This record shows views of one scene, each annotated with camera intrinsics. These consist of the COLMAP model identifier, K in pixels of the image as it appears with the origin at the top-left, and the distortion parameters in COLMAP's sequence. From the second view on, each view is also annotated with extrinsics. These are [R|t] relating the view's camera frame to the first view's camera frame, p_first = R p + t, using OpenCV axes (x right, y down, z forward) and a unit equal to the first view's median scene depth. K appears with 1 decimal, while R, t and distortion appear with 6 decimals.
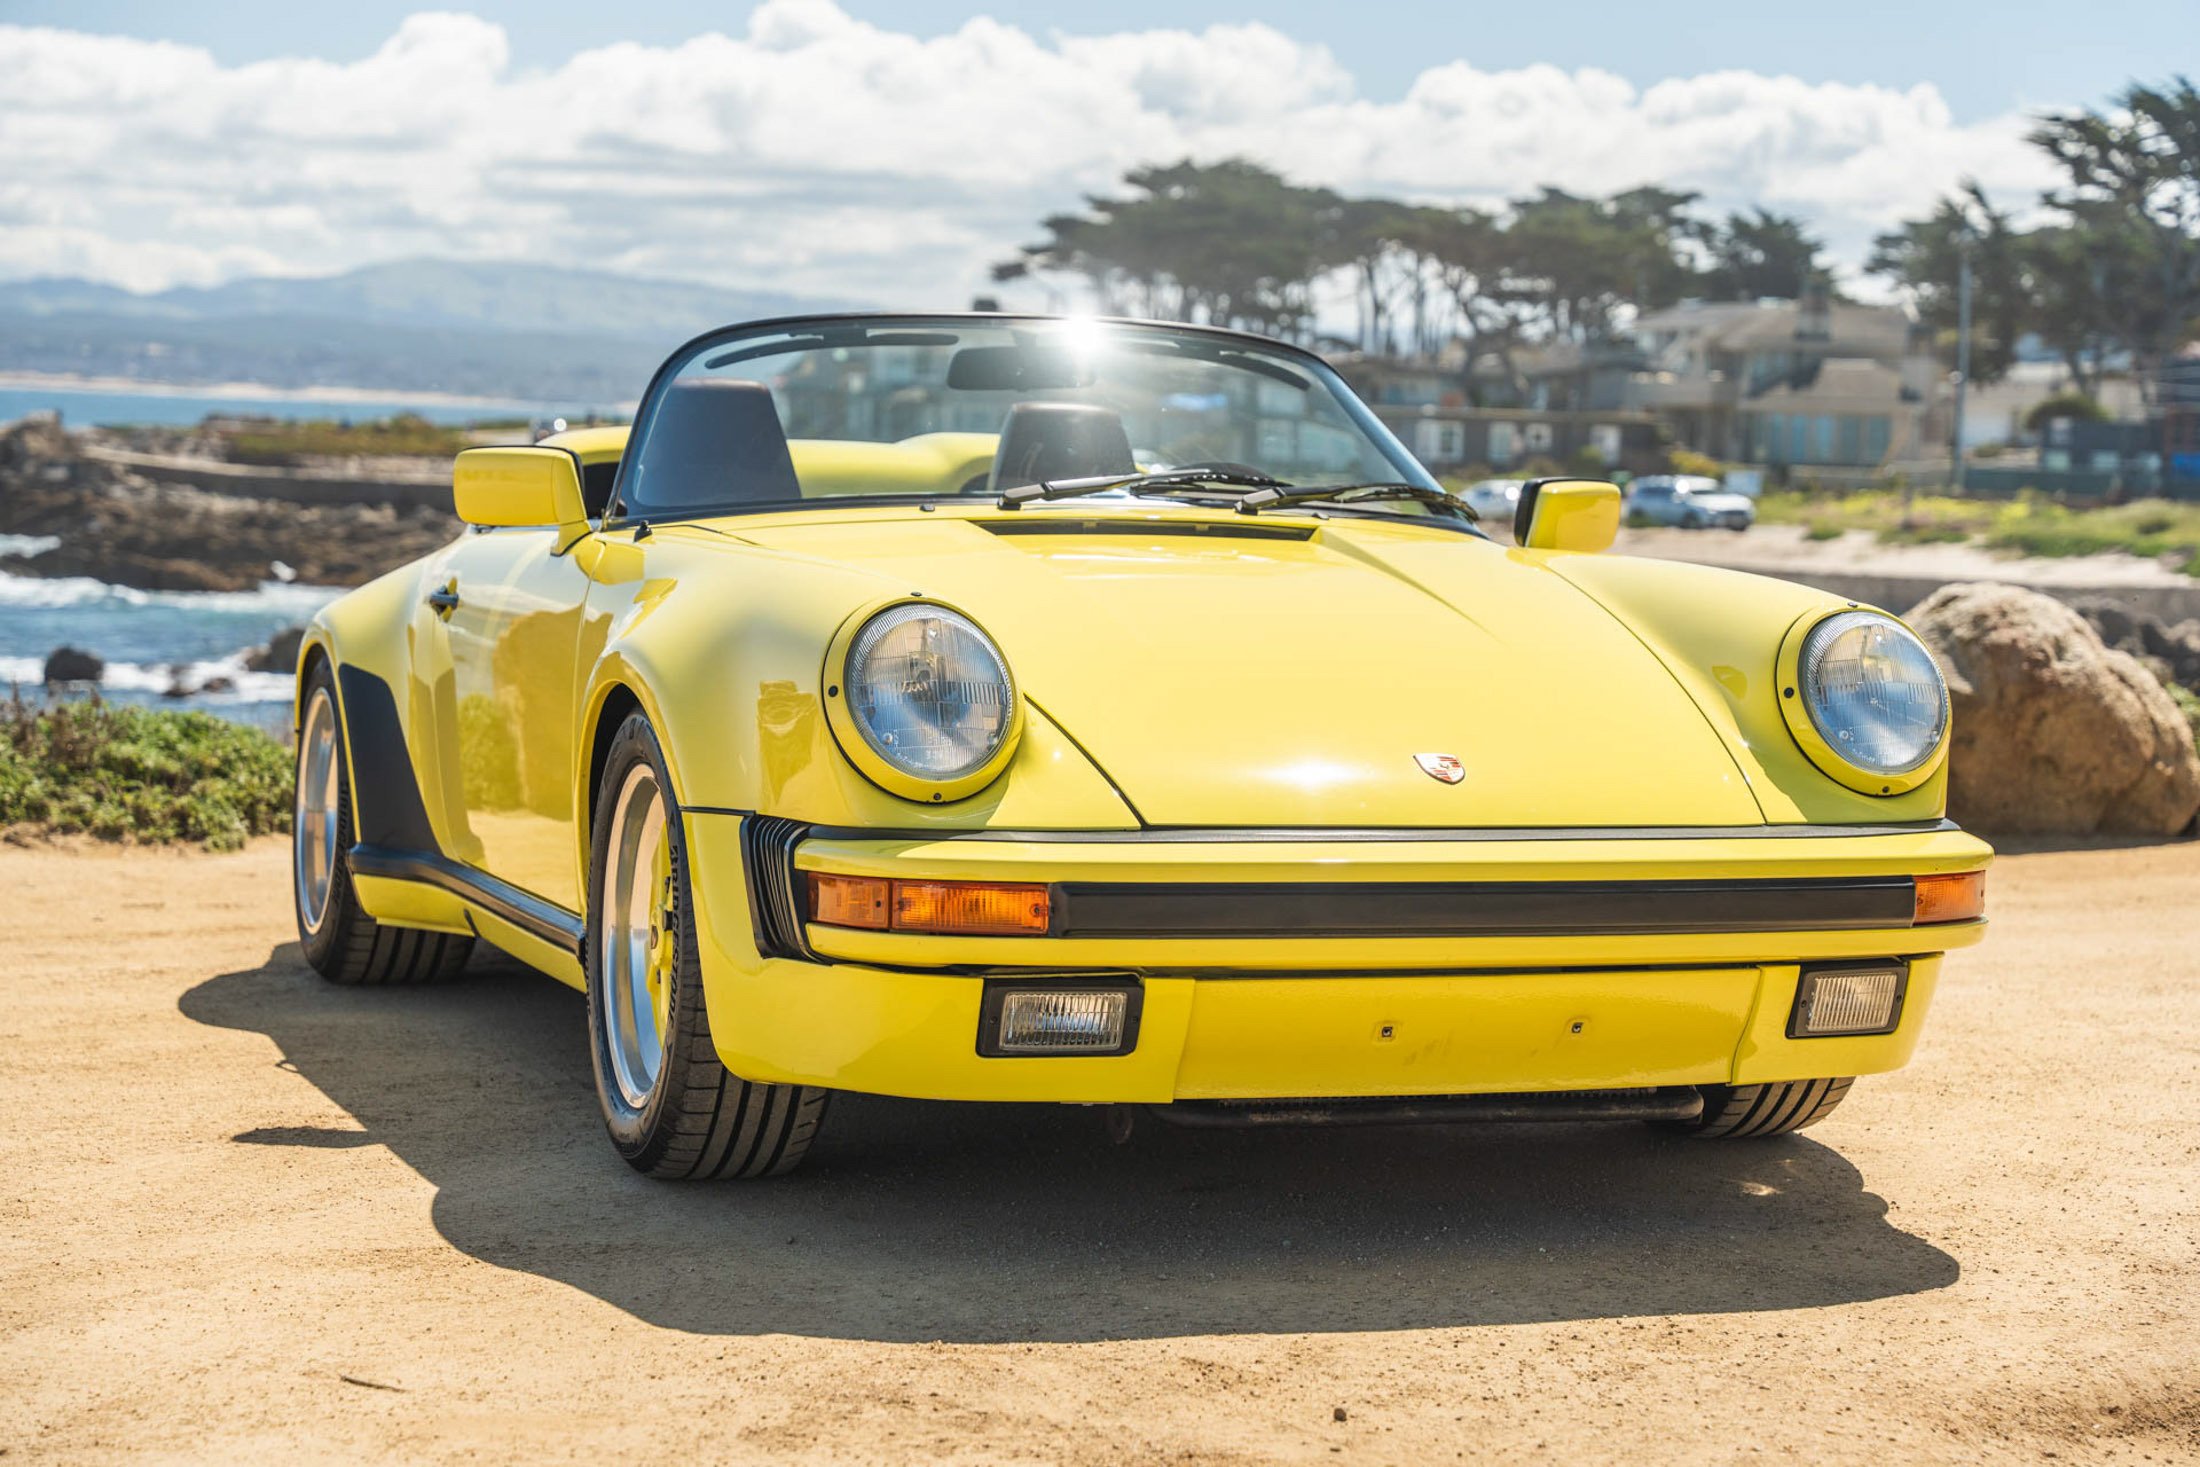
lens RADIAL K [[4387.6, 0, 1174.7], [0, 4387.6, 733.8], [0, 0, 1]] dist [0.157090, 0.199462]
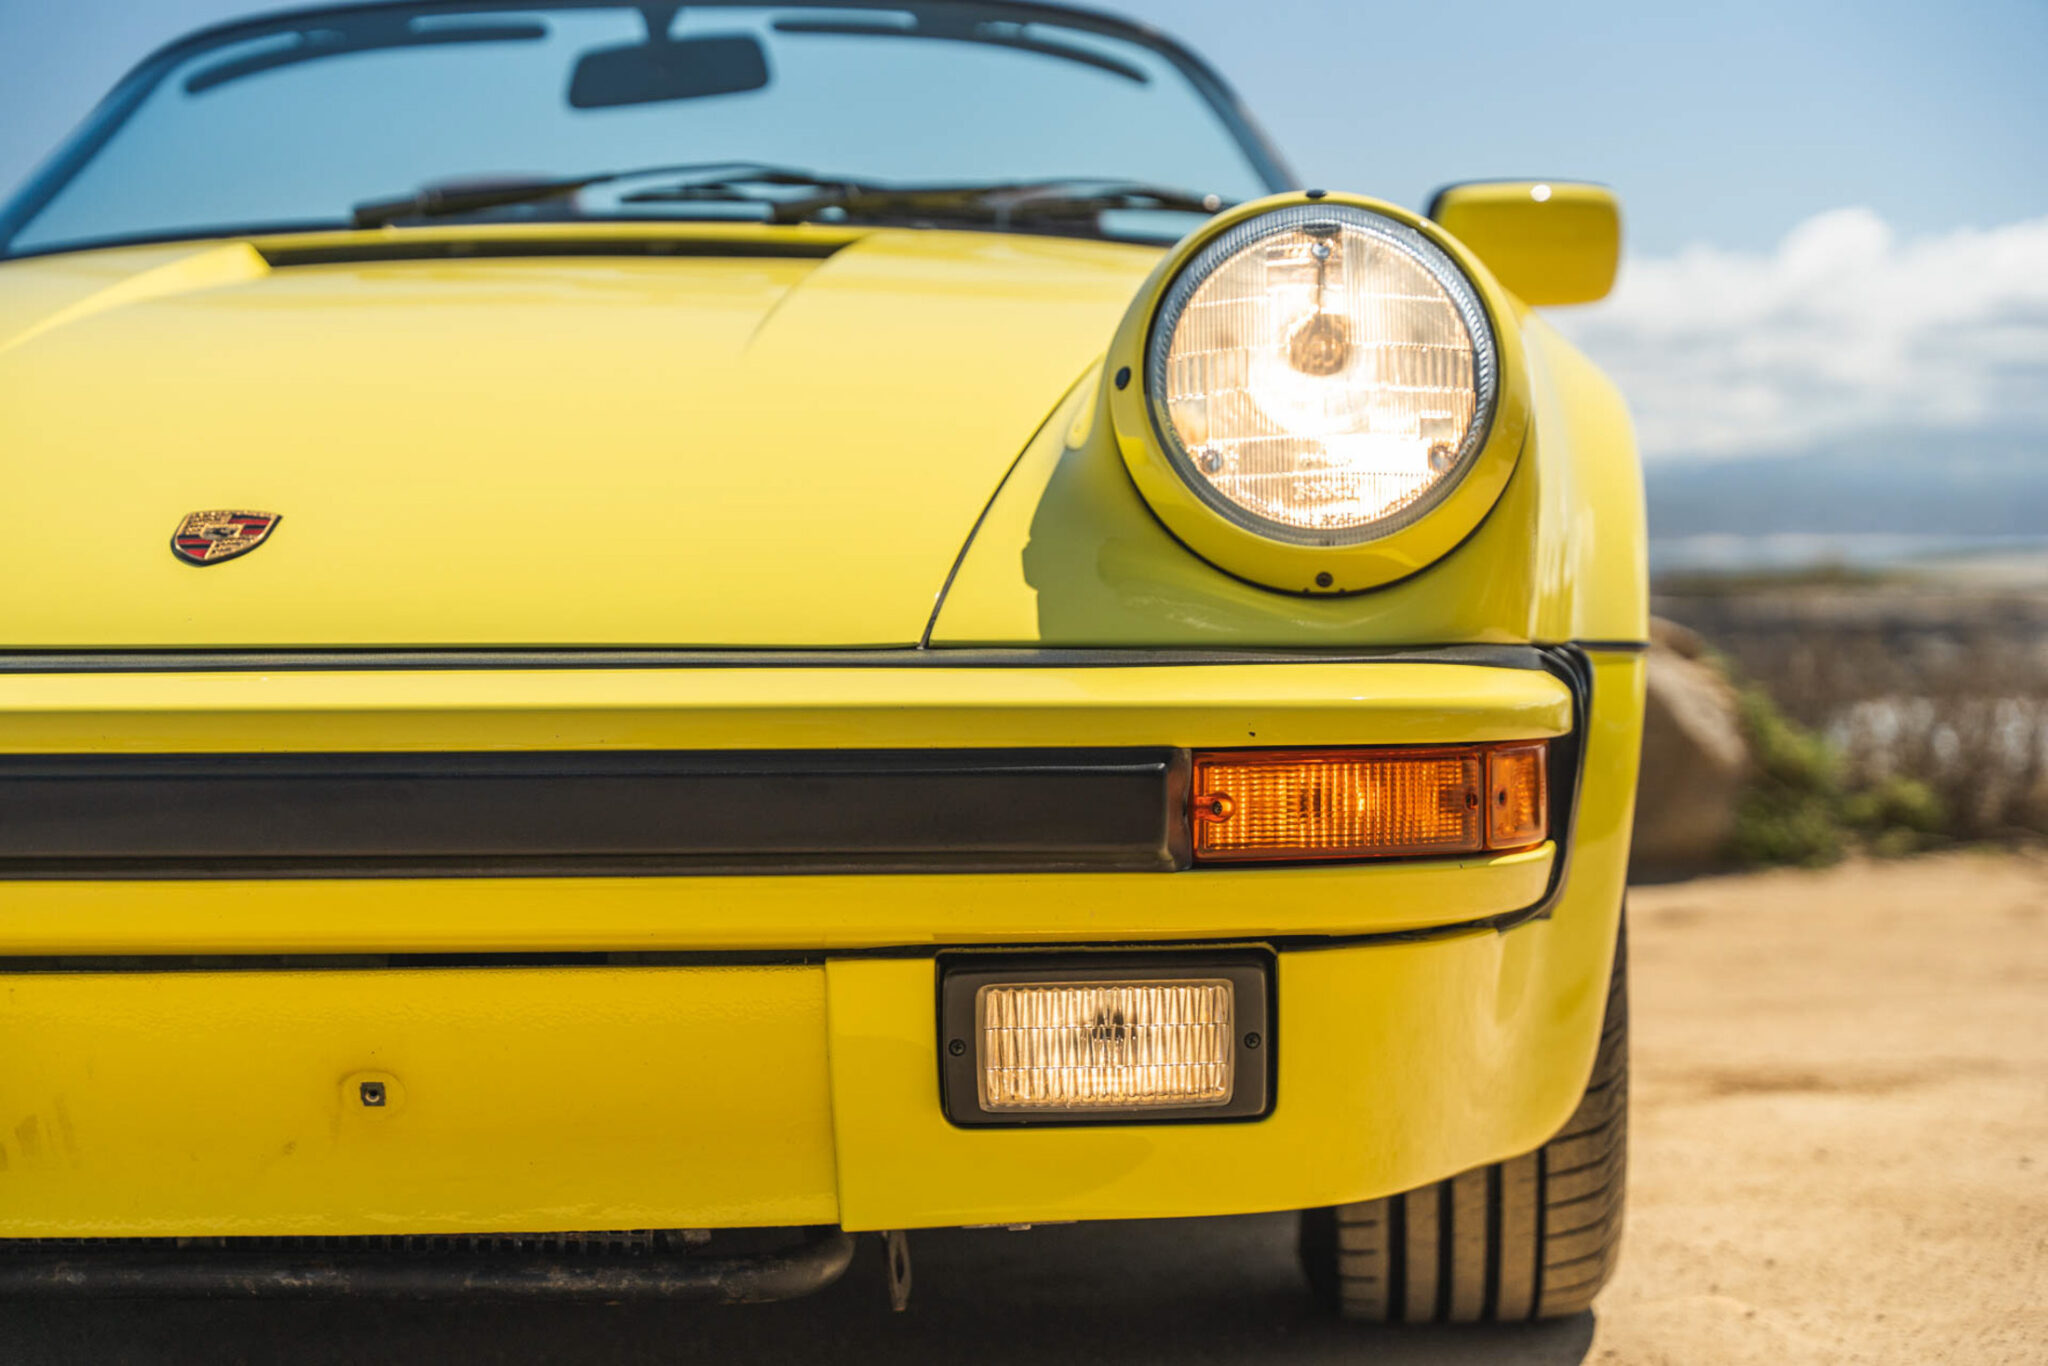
lens RADIAL K [[3707.4, 0, 996.7], [0, 3707.4, 688.7], [0, 0, 1]] dist [0.087476, 0.223049]
pose [[0.911357, -0.027868, -0.410672, 0.296143], [0.009417, 0.998856, -0.046884, 0.042763], [0.411509, 0.038860, 0.910577, 0.659601]]
